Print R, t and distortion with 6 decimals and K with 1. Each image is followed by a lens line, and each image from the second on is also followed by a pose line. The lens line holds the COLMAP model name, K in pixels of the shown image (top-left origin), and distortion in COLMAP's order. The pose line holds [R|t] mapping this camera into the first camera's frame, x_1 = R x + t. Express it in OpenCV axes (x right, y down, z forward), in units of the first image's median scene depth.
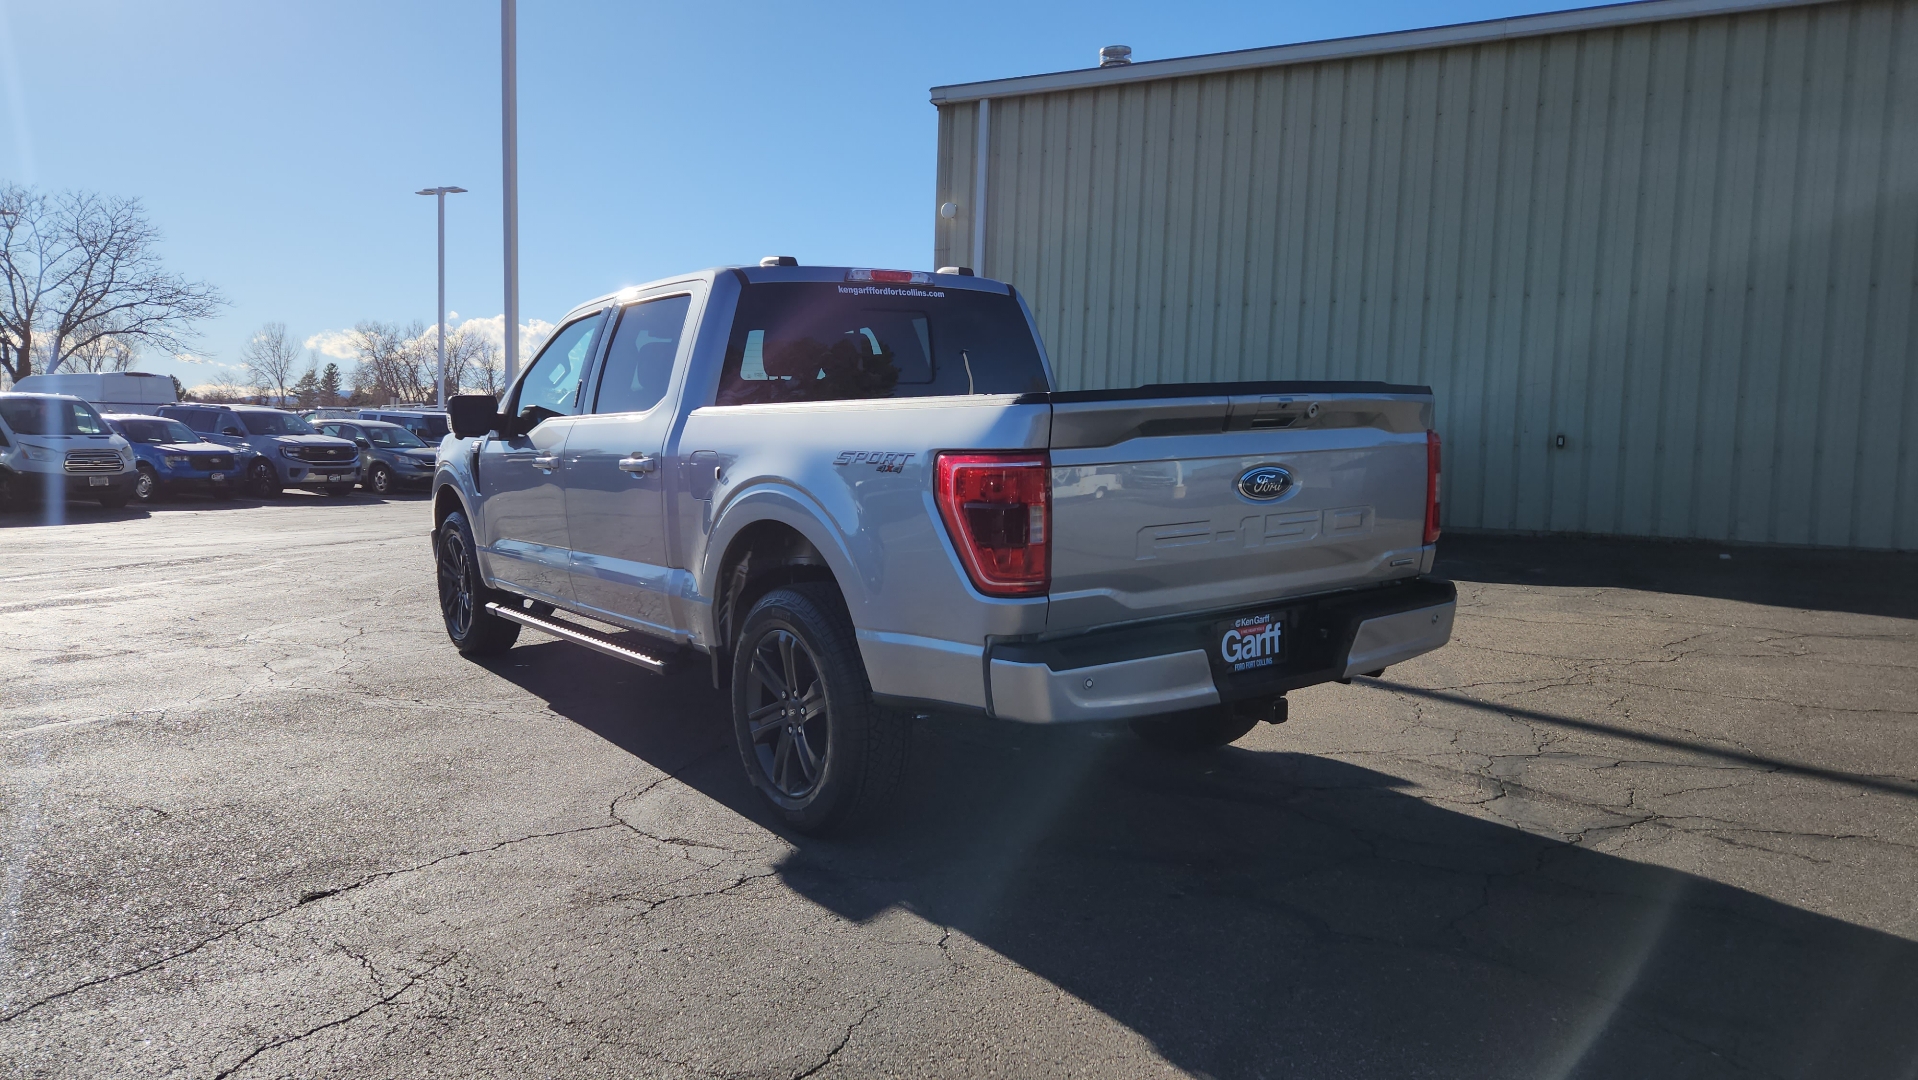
lens RADIAL K [[1274.5, 0, 921.8], [0, 1274.5, 529.4], [0, 0, 1]] dist [0.074640, -0.057484]
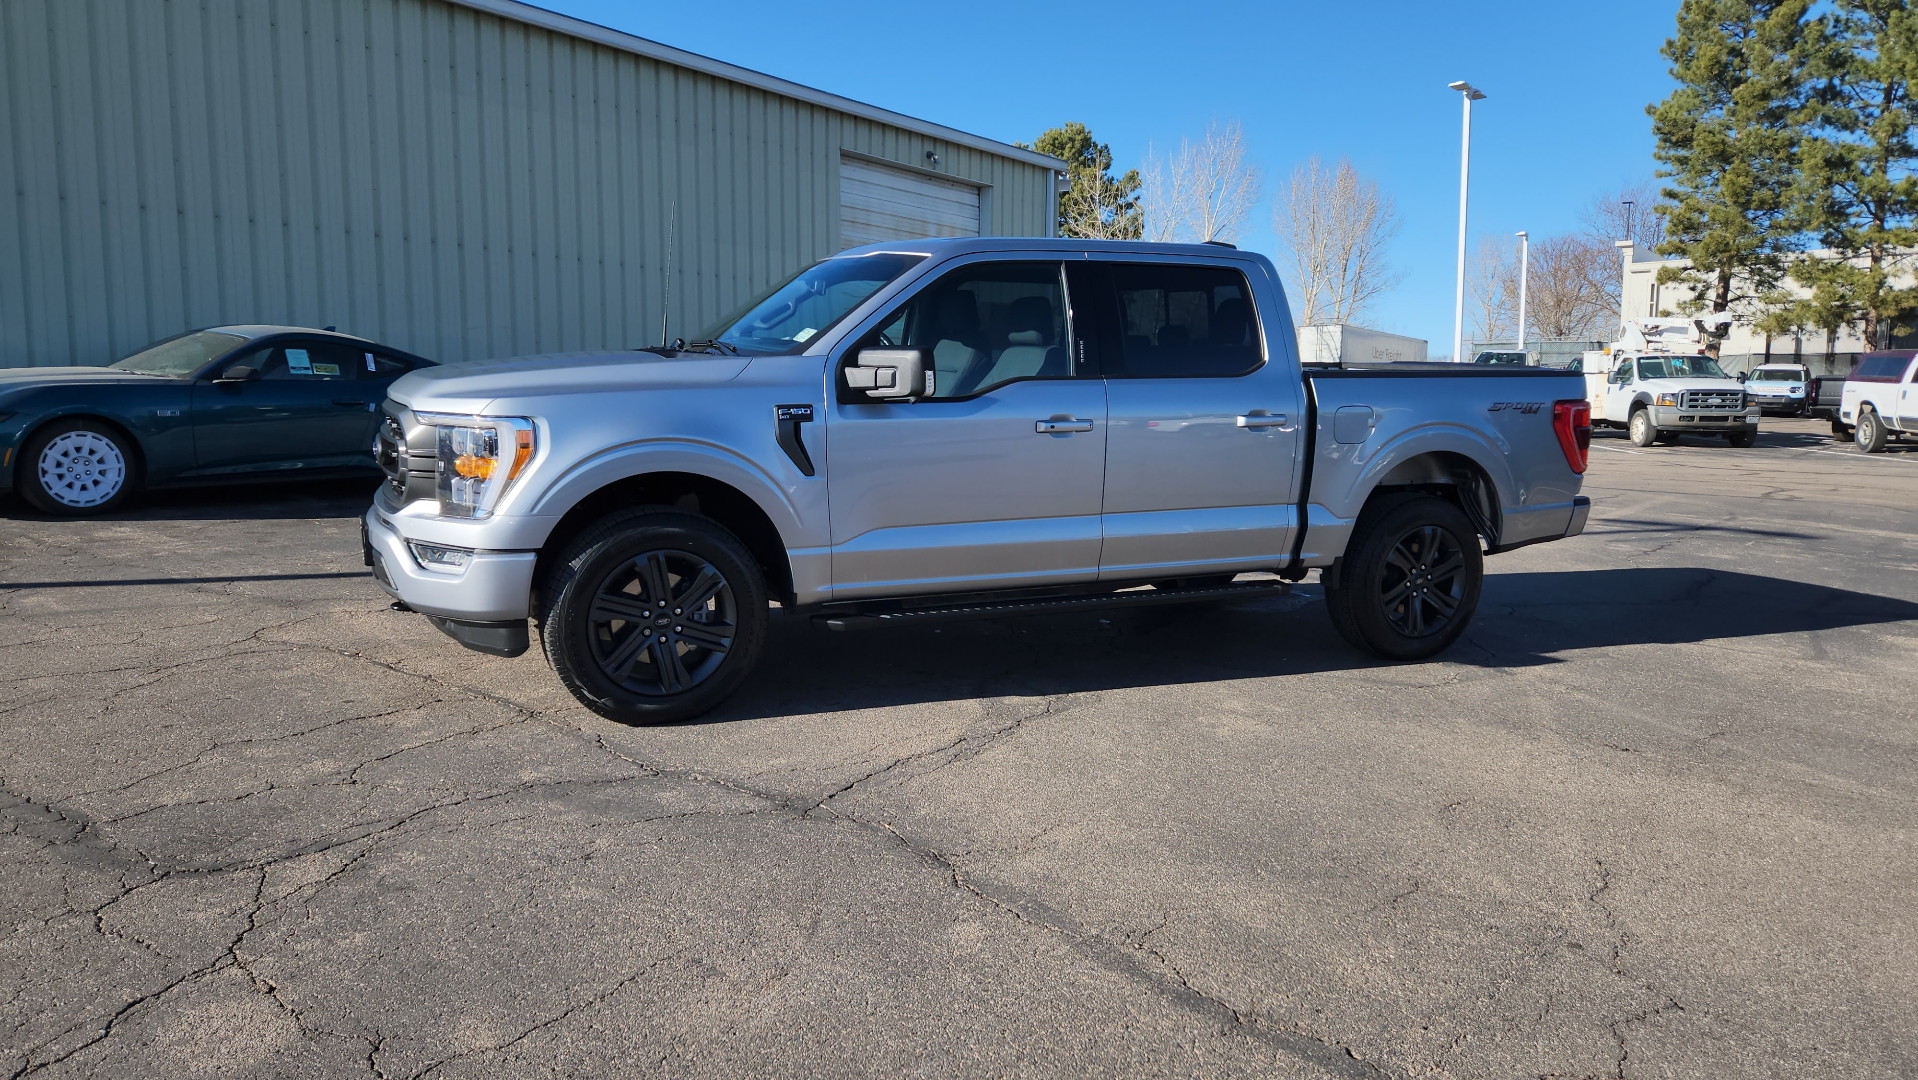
lens RADIAL K [[1274.5, 0, 924.4], [0, 1274.5, 534.1], [0, 0, 1]] dist [0.074640, -0.057484]
pose [[0.195778, -0.124399, 0.972726, -1.412892], [0.064732, 0.991397, 0.113758, -0.100401], [-0.978509, 0.040695, 0.202146, 1.070211]]
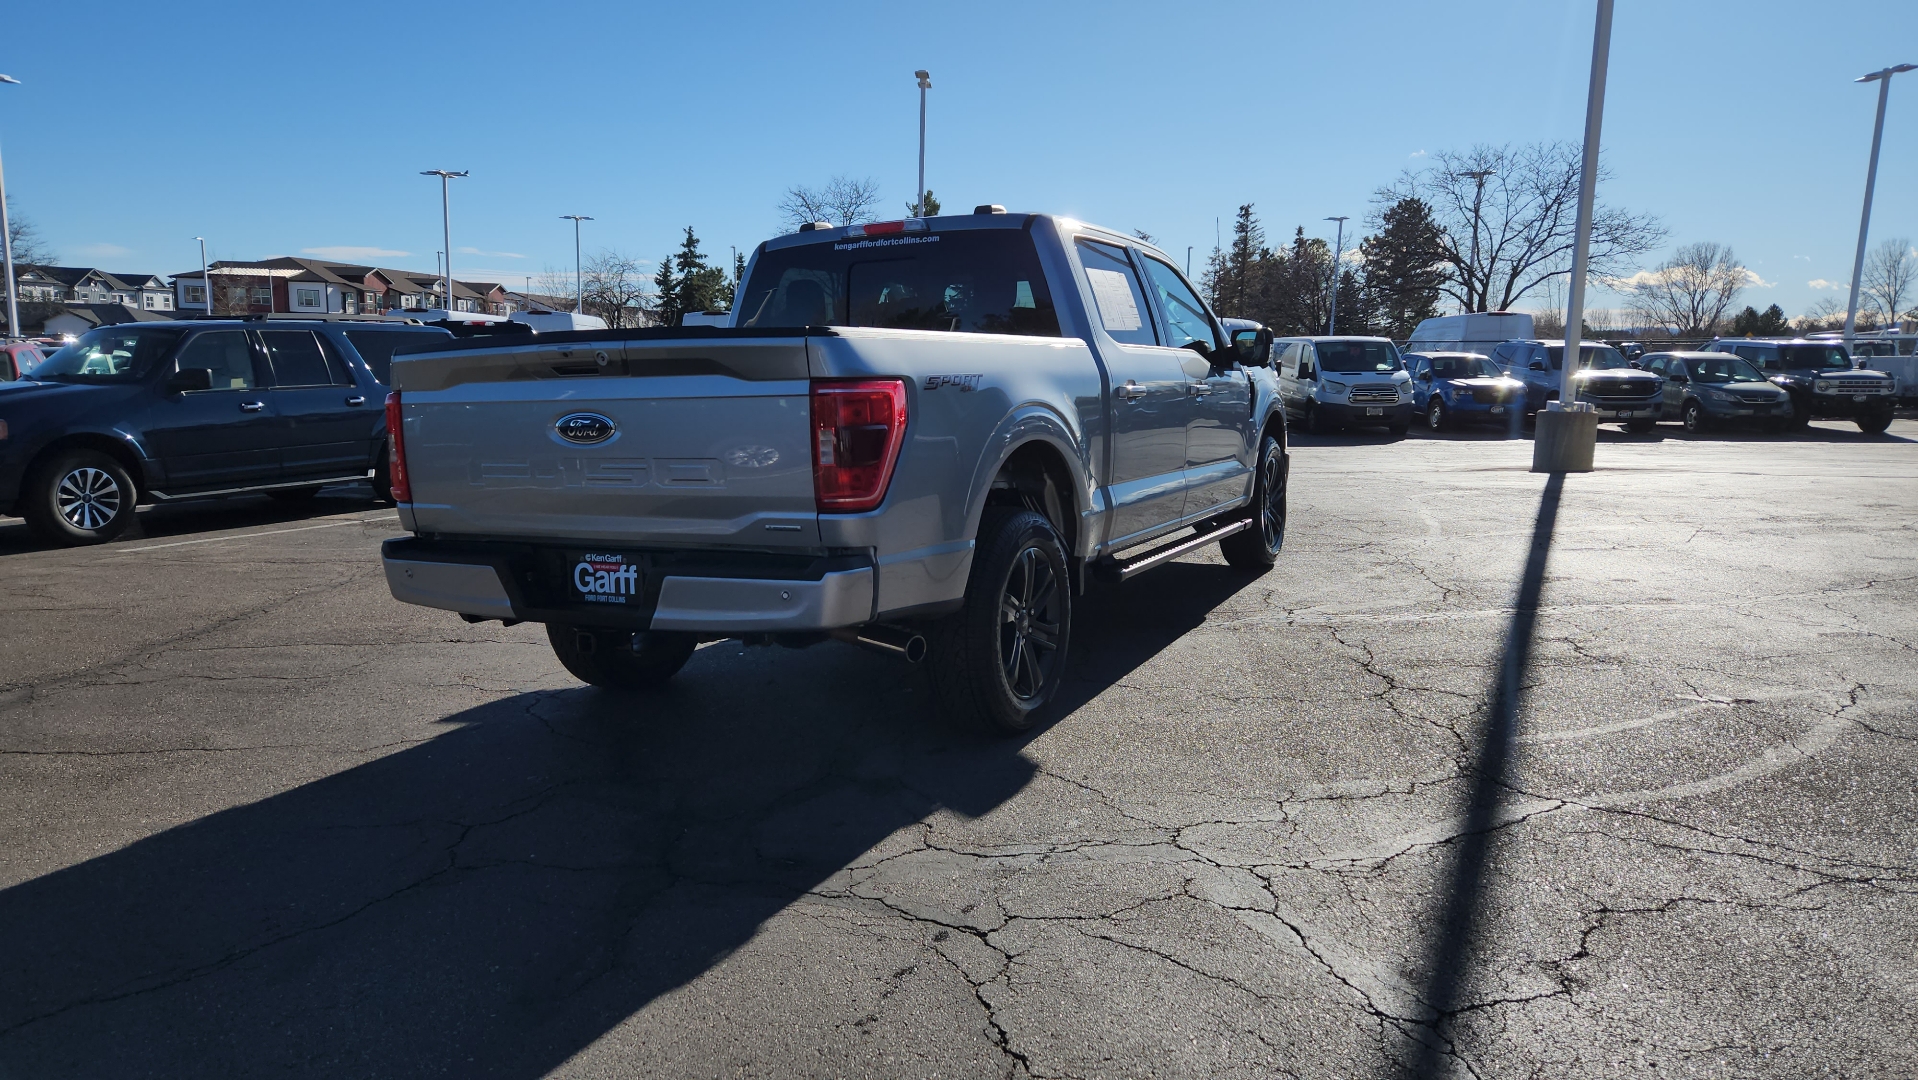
lens RADIAL K [[1274.5, 0, 932.3], [0, 1274.5, 533.2], [0, 0, 1]] dist [0.074640, -0.057484]
pose [[0.449688, 0.110779, -0.886289, 1.023998], [-0.062355, 0.993752, 0.092573, -0.049889], [0.891006, 0.013636, 0.453786, 0.590009]]
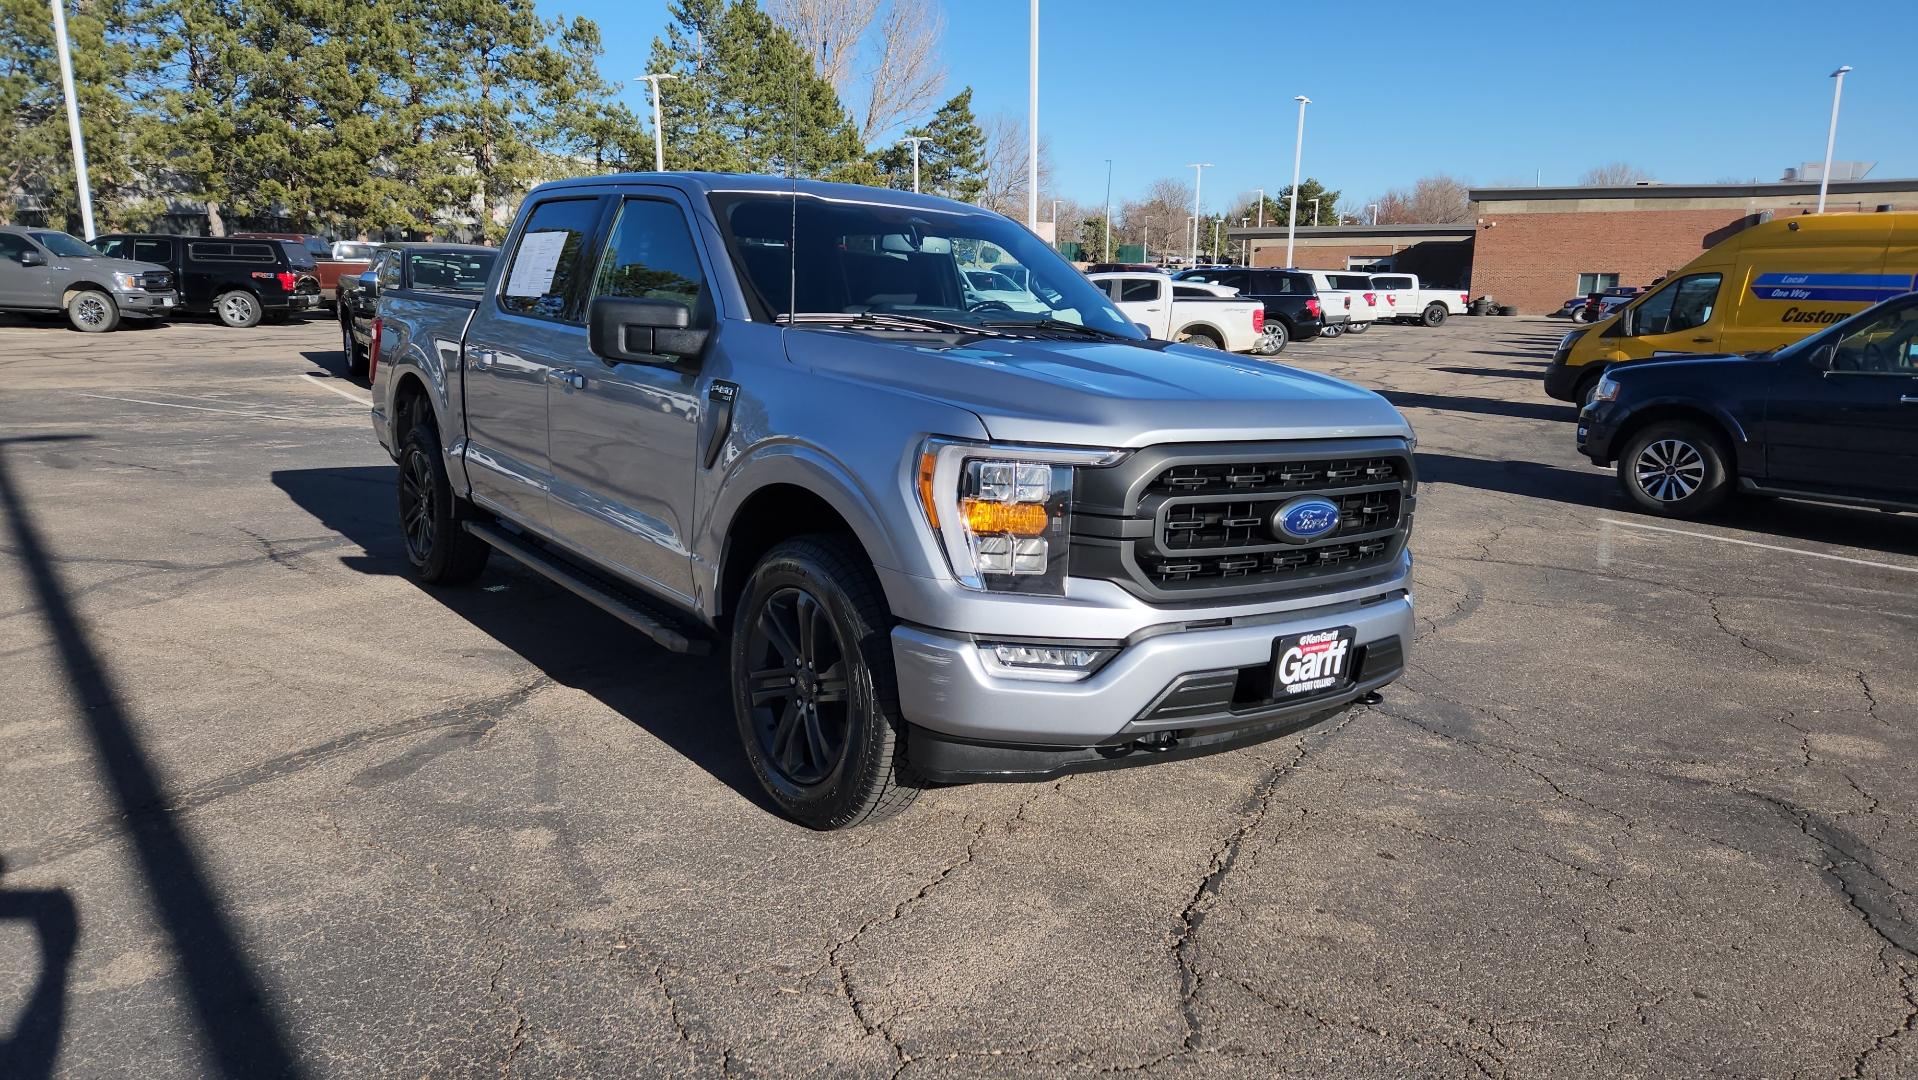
lens RADIAL K [[1274.5, 0, 941.5], [0, 1274.5, 548.7], [0, 0, 1]] dist [0.074640, -0.057484]
pose [[-0.999321, -0.030837, -0.020188, -0.271899], [-0.035247, 0.959693, 0.278831, -0.245285], [0.010776, 0.279354, -0.960128, 2.359329]]
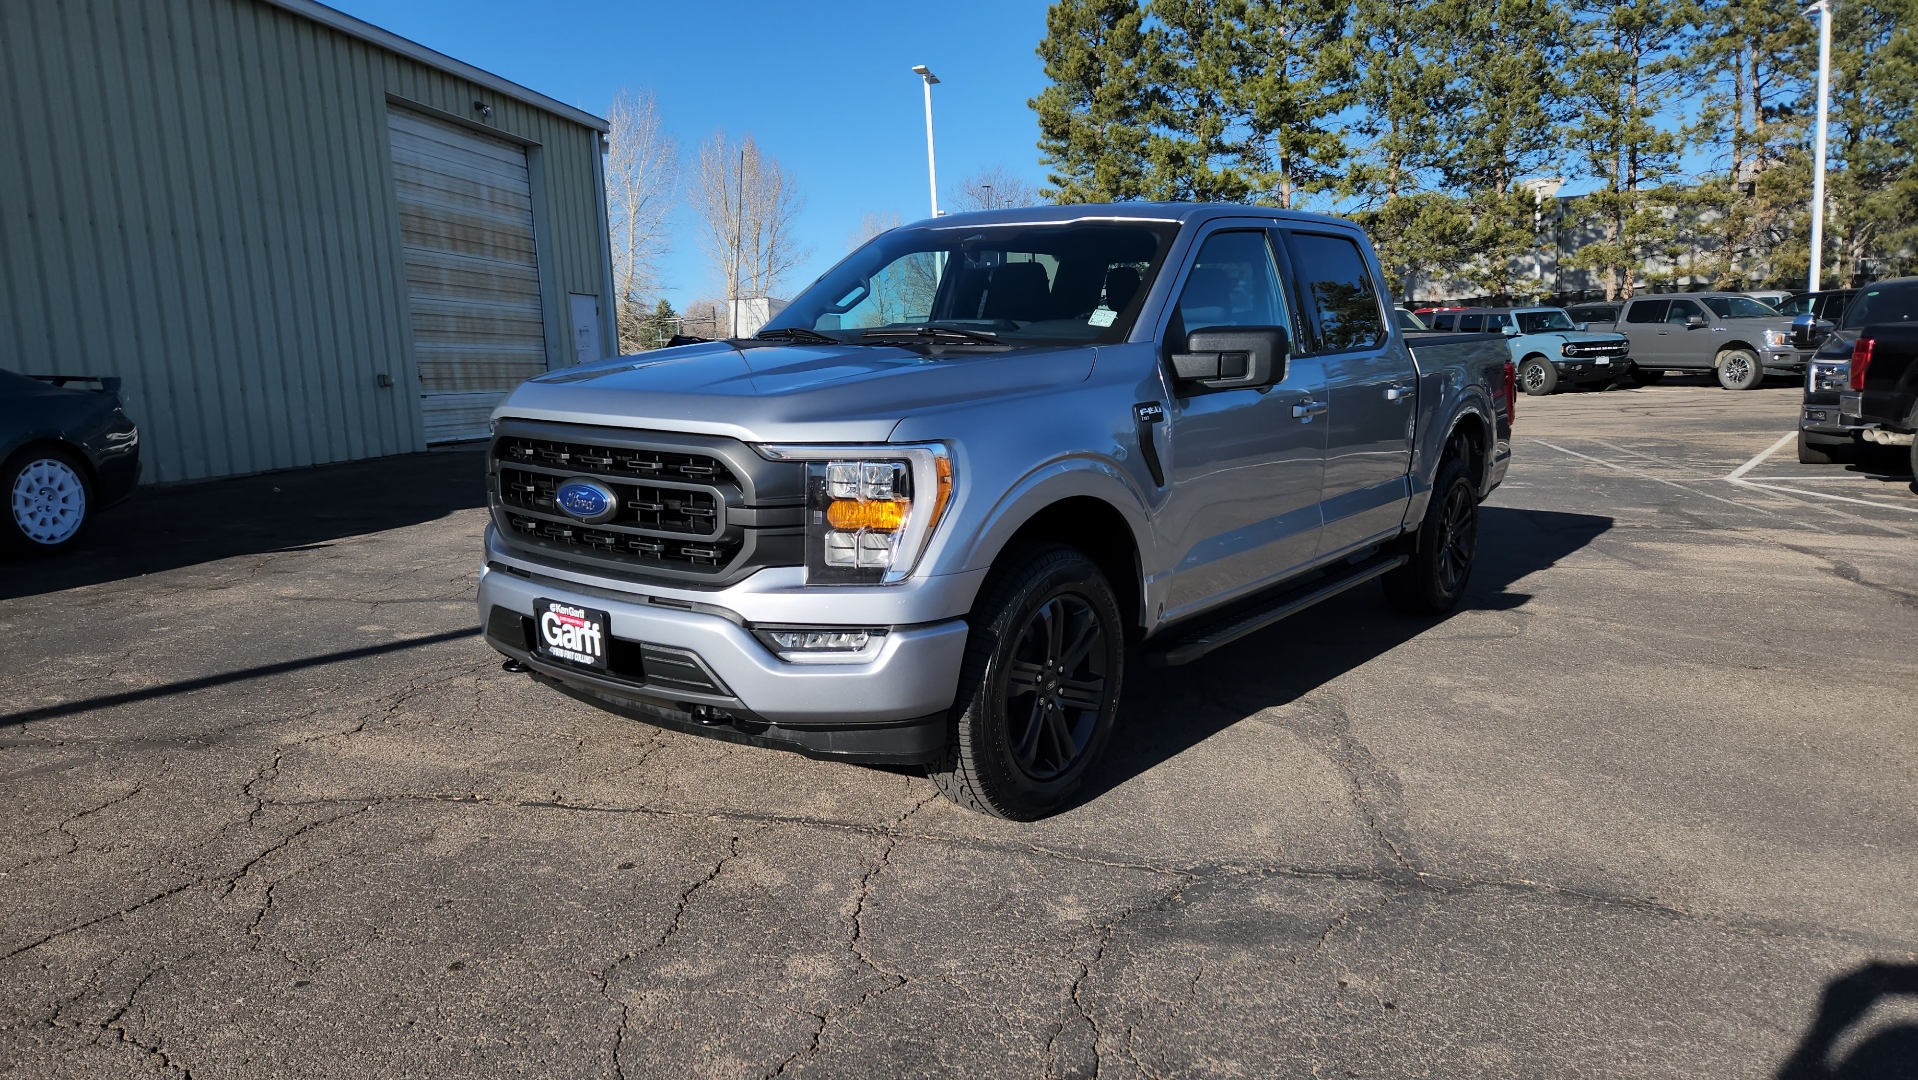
lens RADIAL K [[1274.5, 0, 932.1], [0, 1274.5, 556.3], [0, 0, 1]] dist [0.074640, -0.057484]
pose [[-0.272653, -0.155286, 0.949498, -1.217516], [0.097177, 0.977397, 0.187754, -0.163746], [-0.957192, 0.143461, -0.251400, 1.707530]]
